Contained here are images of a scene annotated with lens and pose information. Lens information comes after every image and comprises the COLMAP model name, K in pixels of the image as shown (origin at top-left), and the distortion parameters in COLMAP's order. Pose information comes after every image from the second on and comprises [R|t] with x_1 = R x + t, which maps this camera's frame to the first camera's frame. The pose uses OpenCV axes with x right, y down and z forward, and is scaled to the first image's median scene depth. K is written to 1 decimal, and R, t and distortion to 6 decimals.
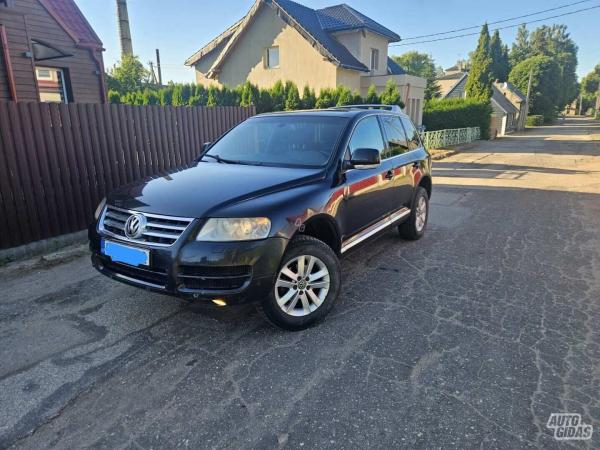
lens RADIAL K [[406.1, 0, 300.0], [0, 406.1, 225.0], [0, 0, 1]] dist [0.044433, -0.002462]
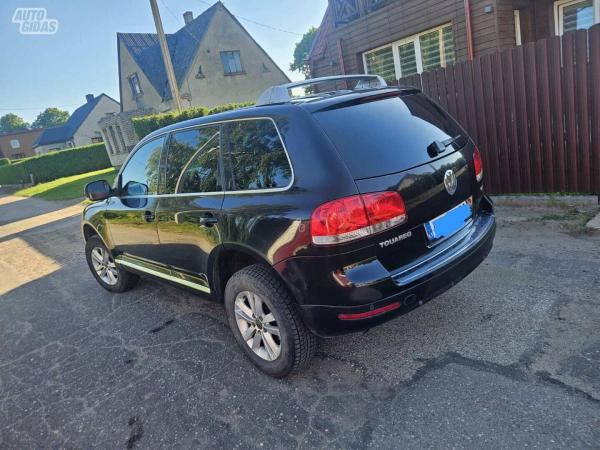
lens RADIAL K [[391.3, 0, 300.0], [0, 391.3, 225.0], [0, 0, 1]] dist [0.041792, -0.001700]
pose [[-0.232248, 0.316589, -0.919691, 0.971314], [-0.035971, 0.942103, 0.333388, -0.431095], [0.971991, 0.110511, -0.207414, 1.640740]]
